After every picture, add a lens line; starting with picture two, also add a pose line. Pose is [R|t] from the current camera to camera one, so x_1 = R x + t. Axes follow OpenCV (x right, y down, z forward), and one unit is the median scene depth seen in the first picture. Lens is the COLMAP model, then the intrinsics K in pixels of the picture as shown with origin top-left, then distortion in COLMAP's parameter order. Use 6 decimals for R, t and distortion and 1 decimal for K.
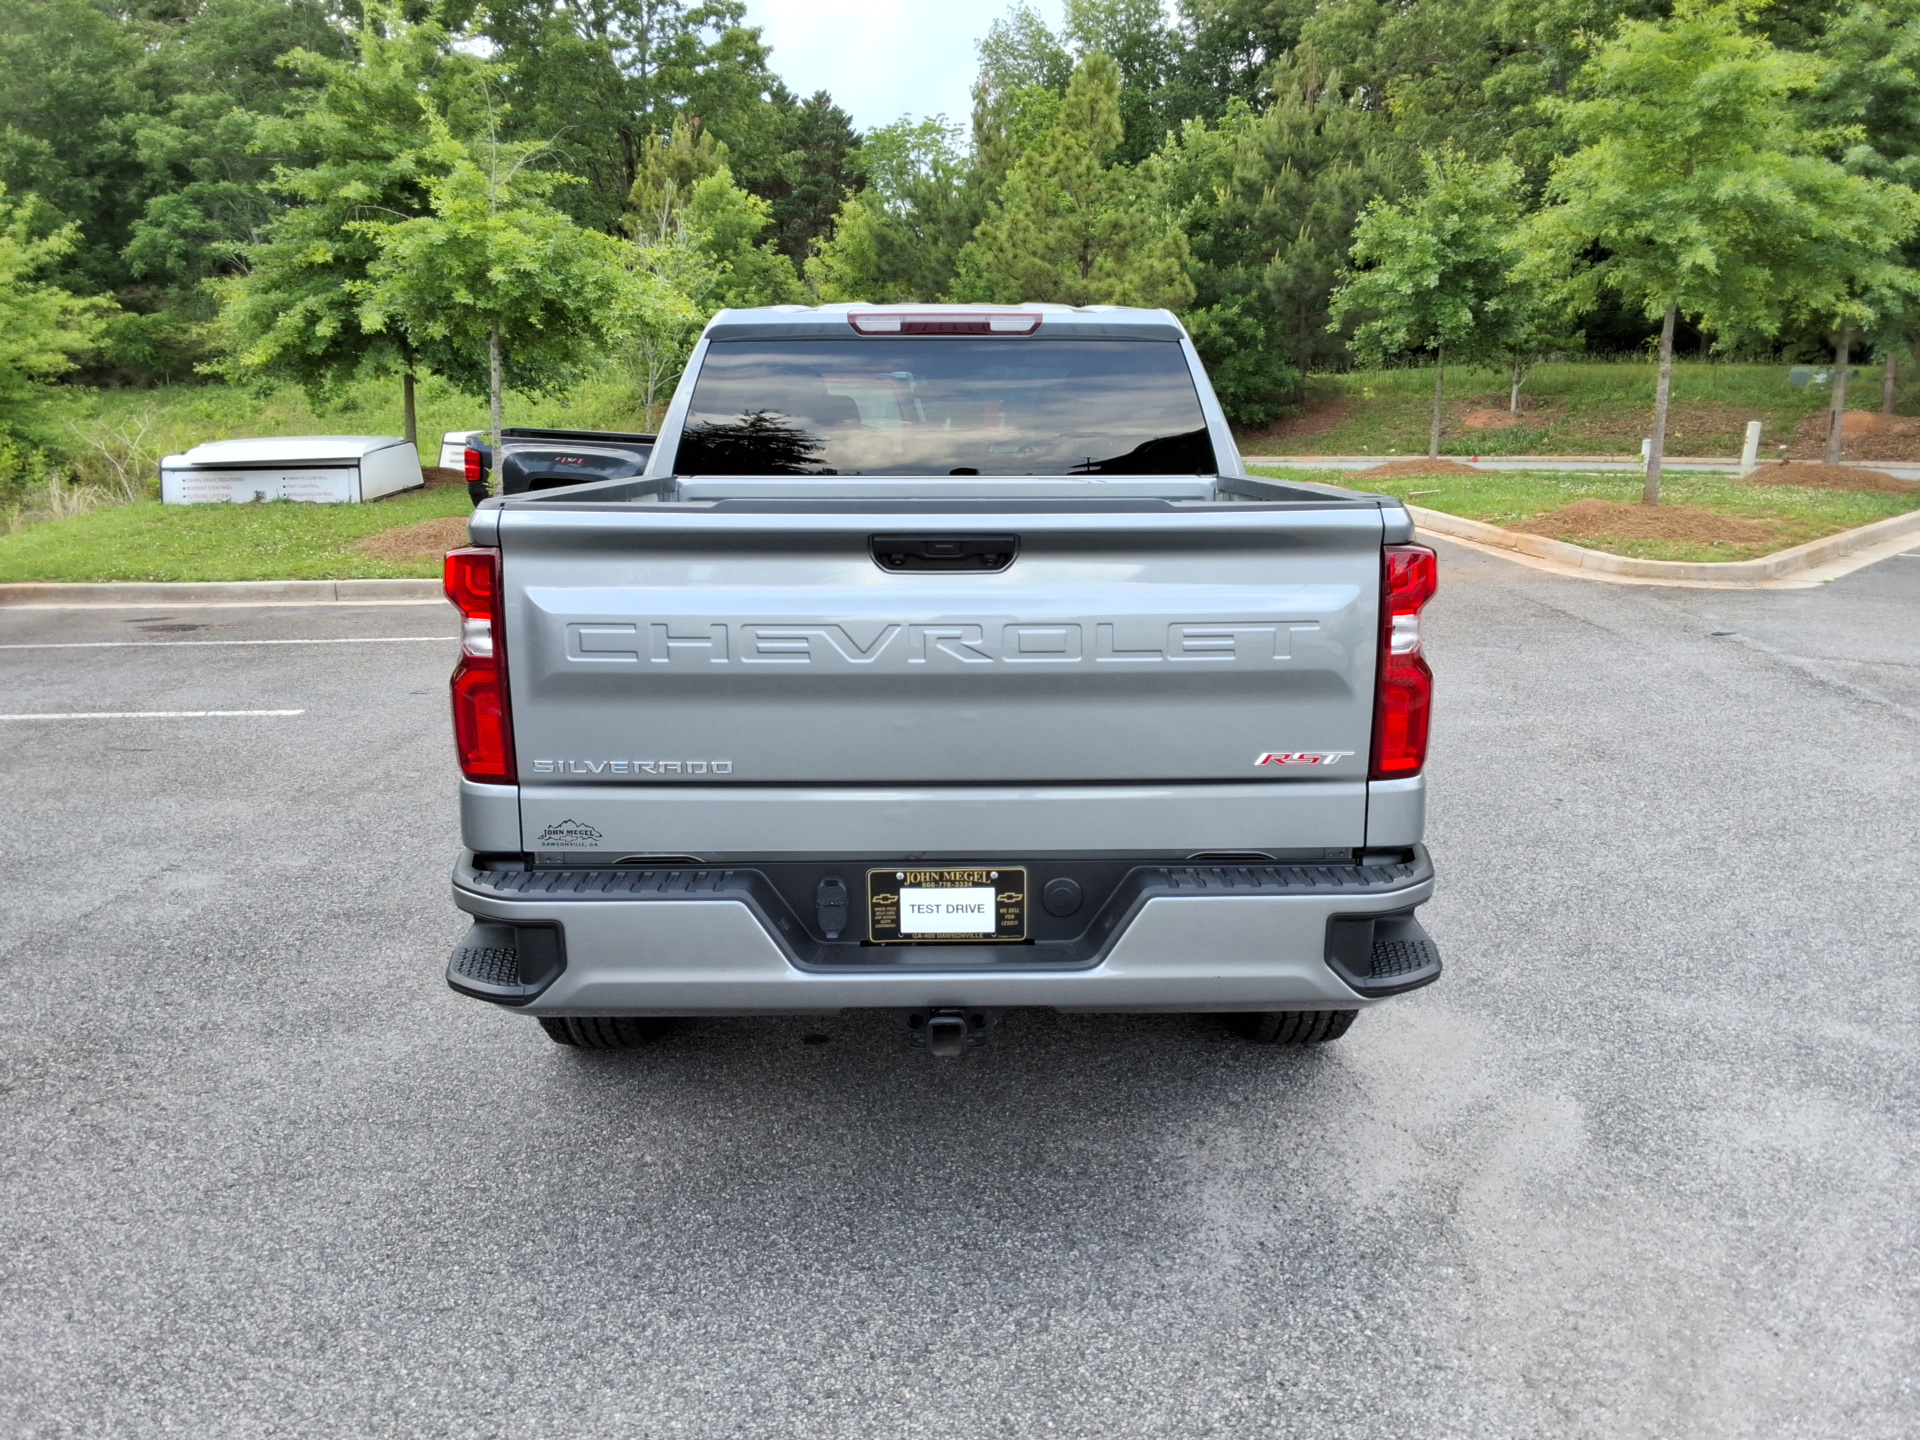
lens RADIAL K [[1551.4, 0, 974.5], [0, 1551.4, 691.6], [0, 0, 1]] dist [0.109028, -0.175500]
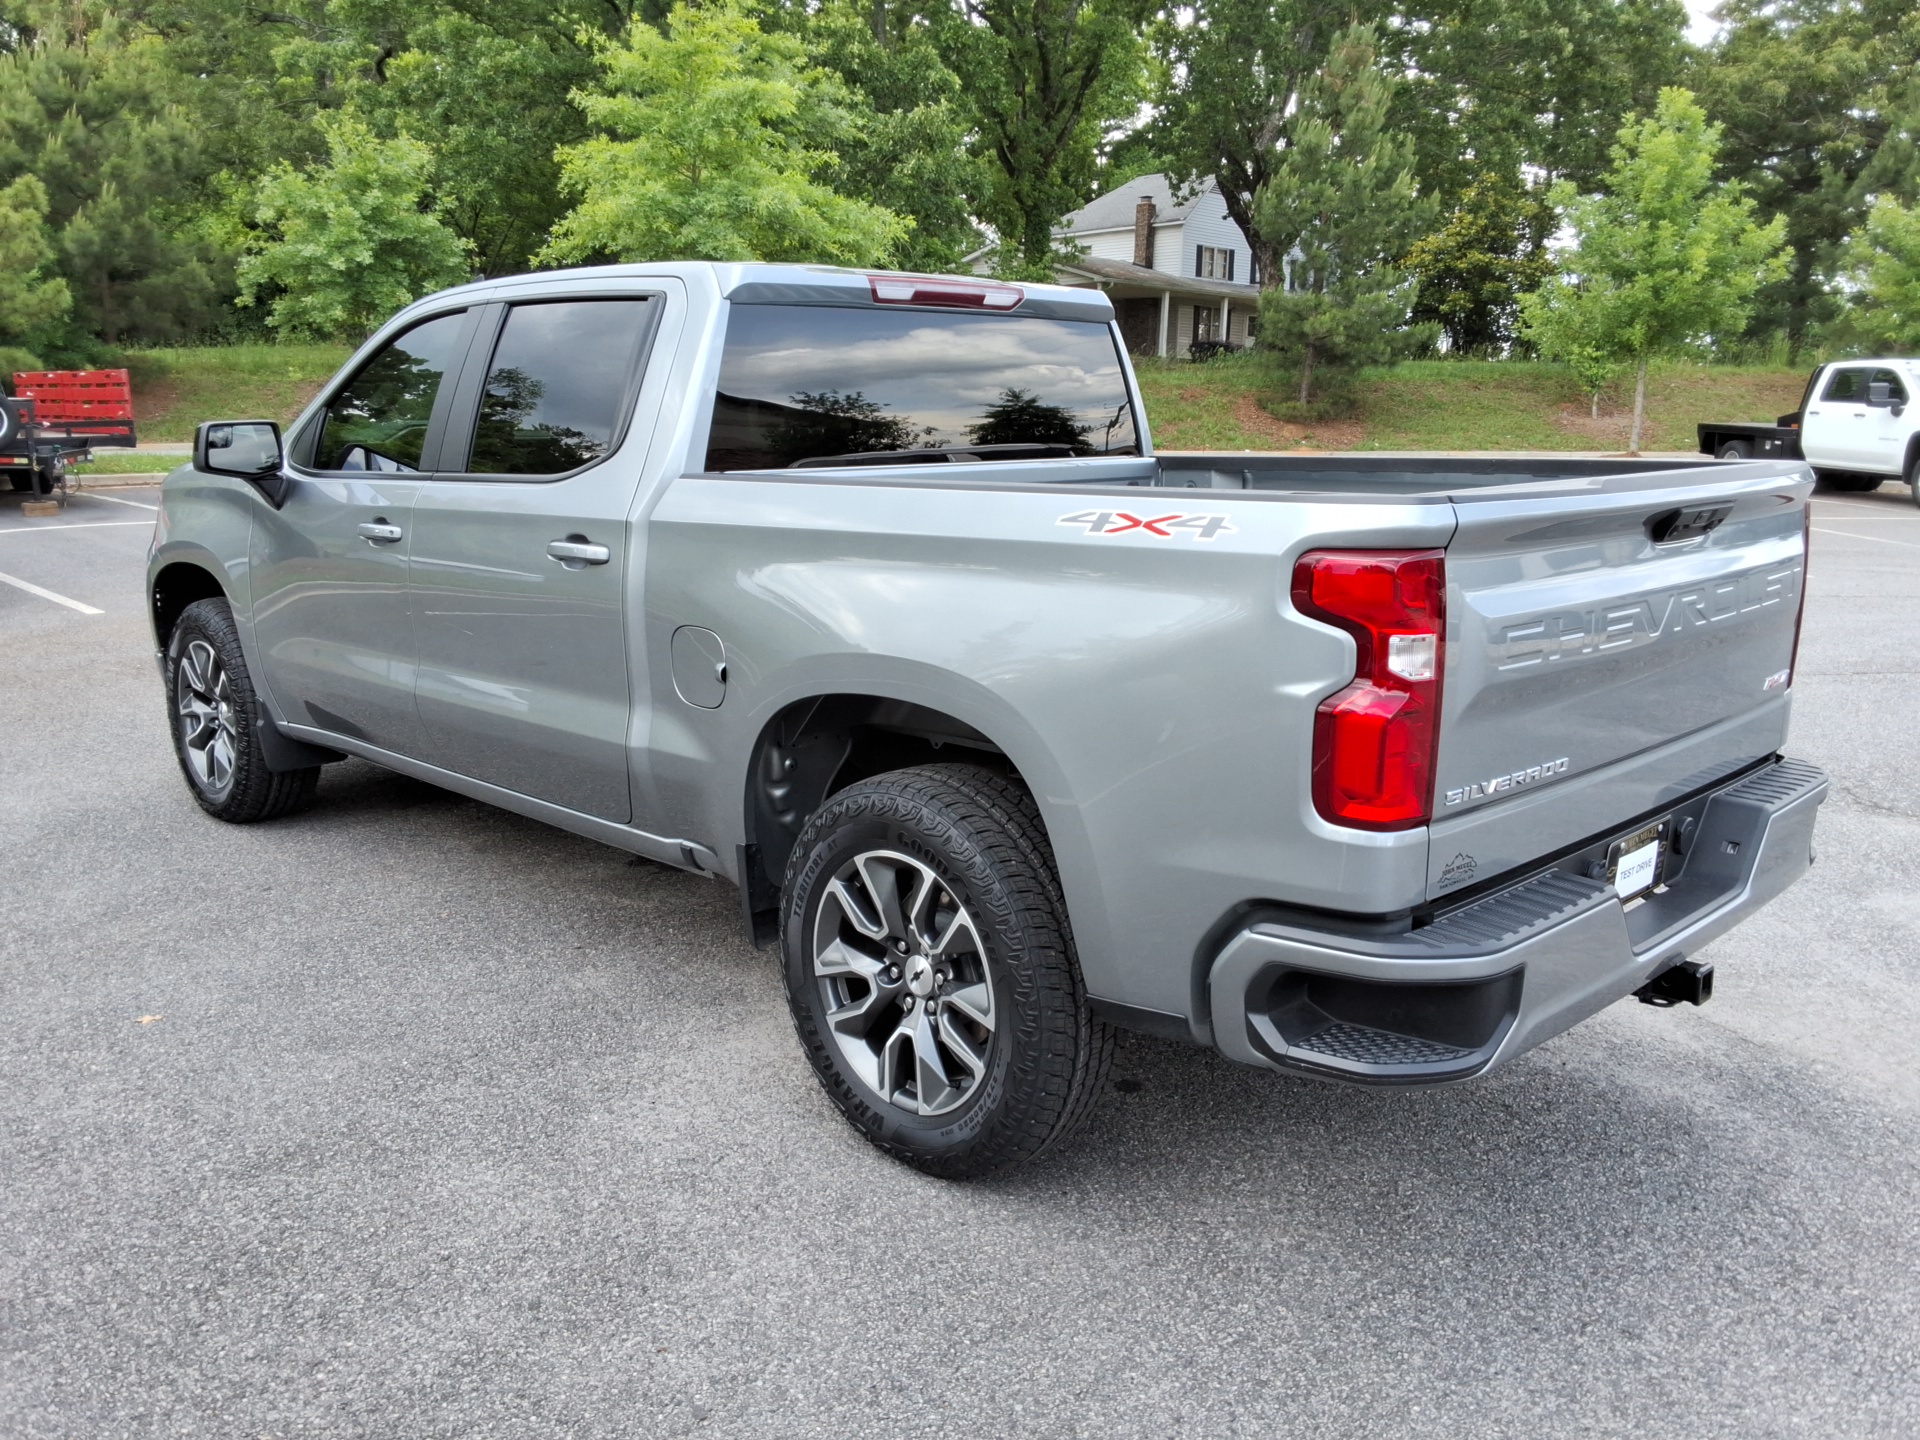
lens RADIAL K [[1551.4, 0, 973.6], [0, 1551.4, 684.7], [0, 0, 1]] dist [0.109028, -0.175500]
pose [[0.715376, -0.125857, 0.687311, -0.193089], [0.122495, 0.991001, 0.053970, -0.017201], [-0.687918, 0.045584, 0.724355, 0.100433]]
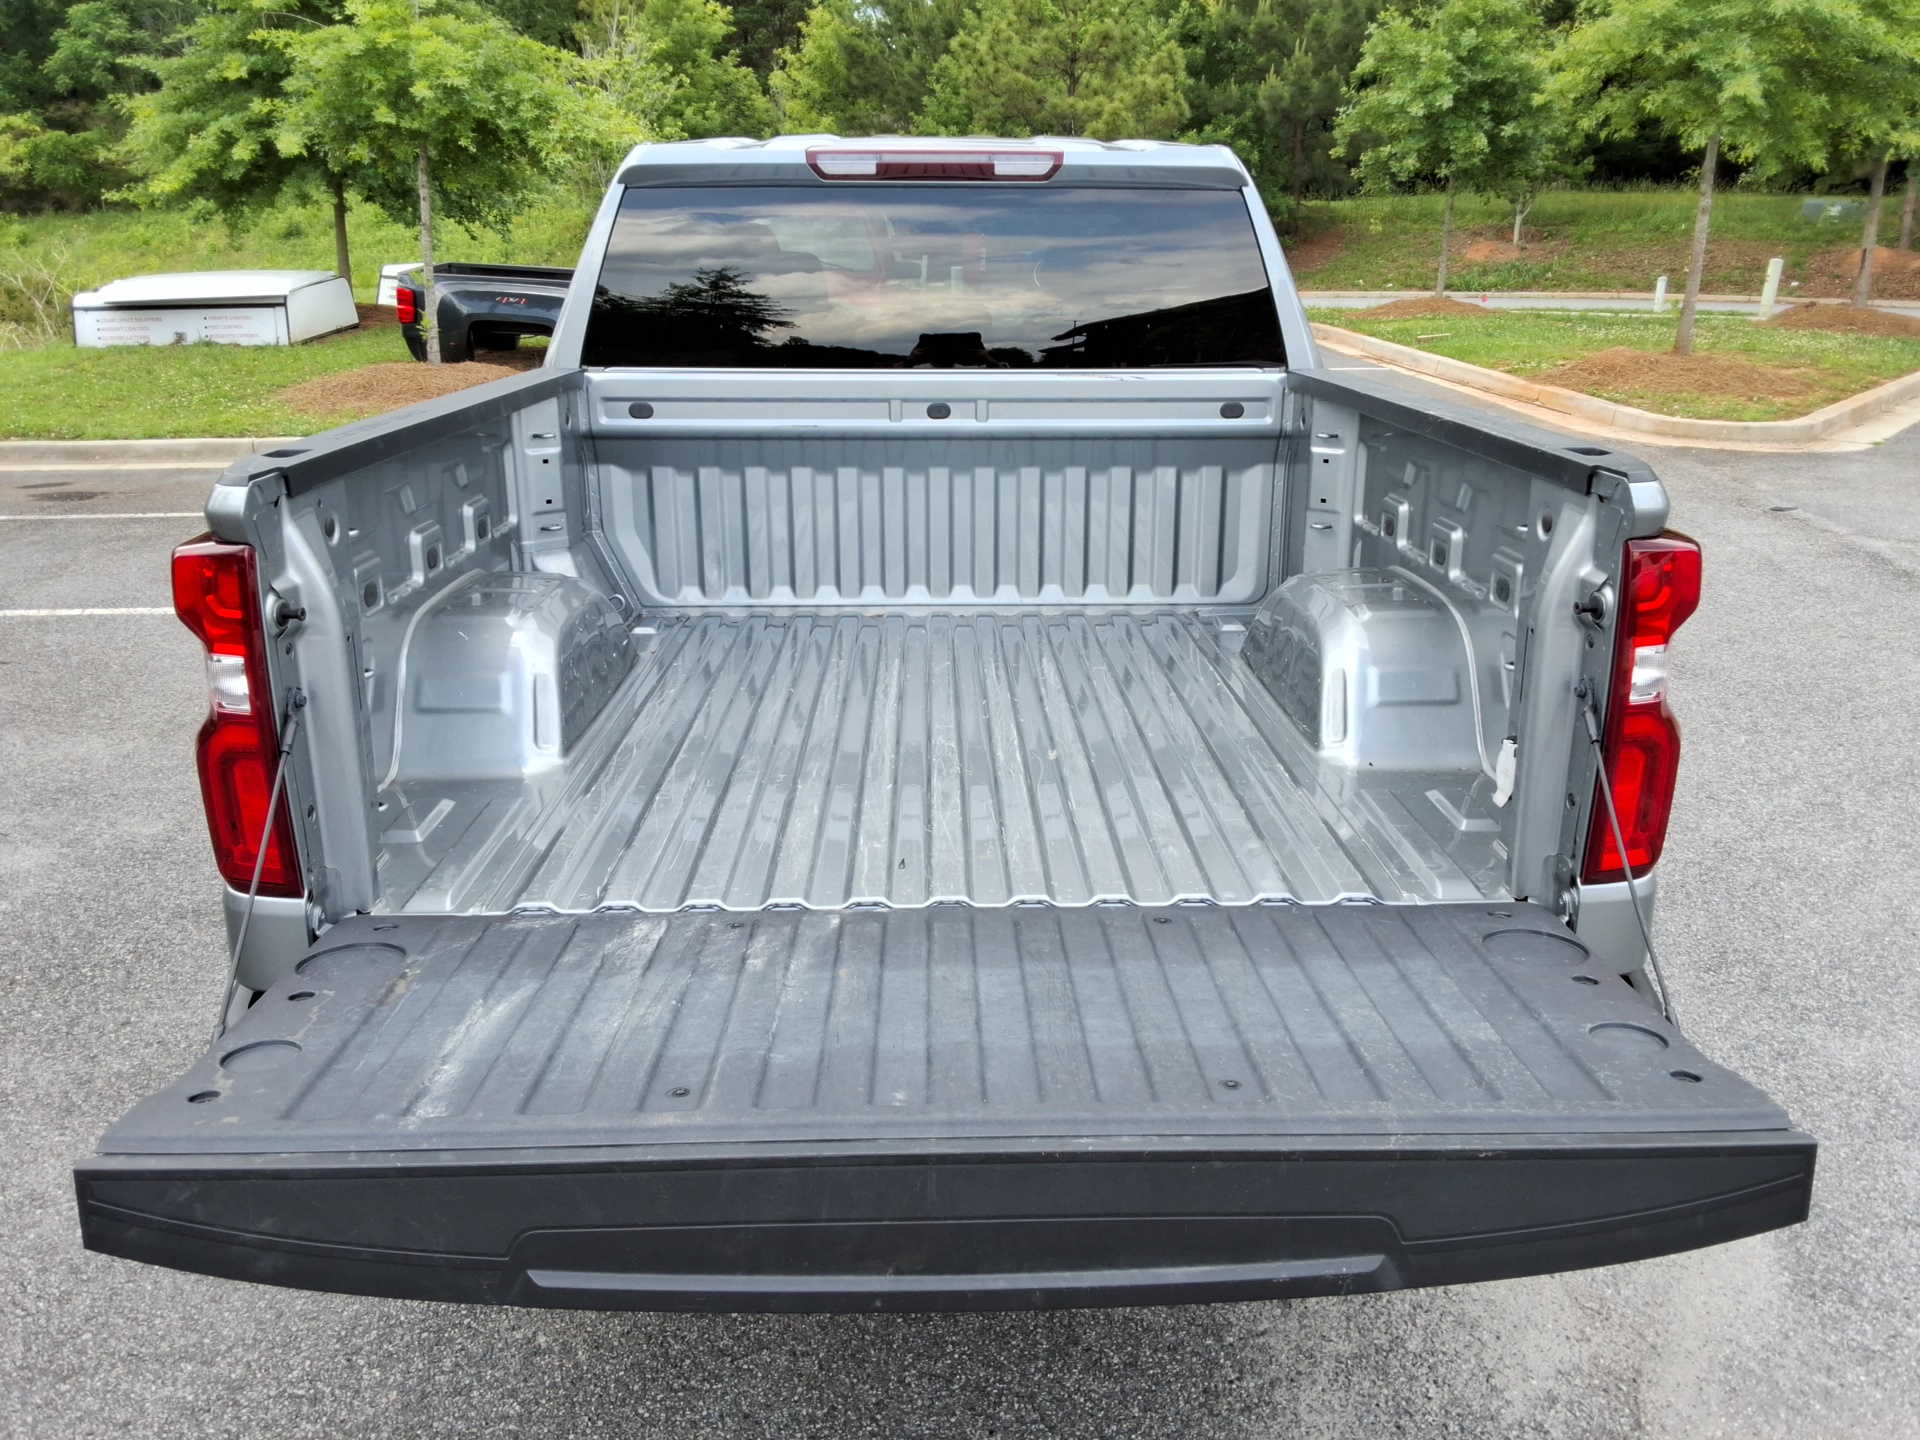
lens RADIAL K [[1551.4, 0, 972.7], [0, 1551.4, 691.5], [0, 0, 1]] dist [0.109028, -0.175500]
pose [[0.999886, -0.000818, 0.015101, -0.003502], [-0.000764, 0.994528, 0.104466, -0.017881], [-0.015104, -0.104465, 0.994414, 0.062497]]
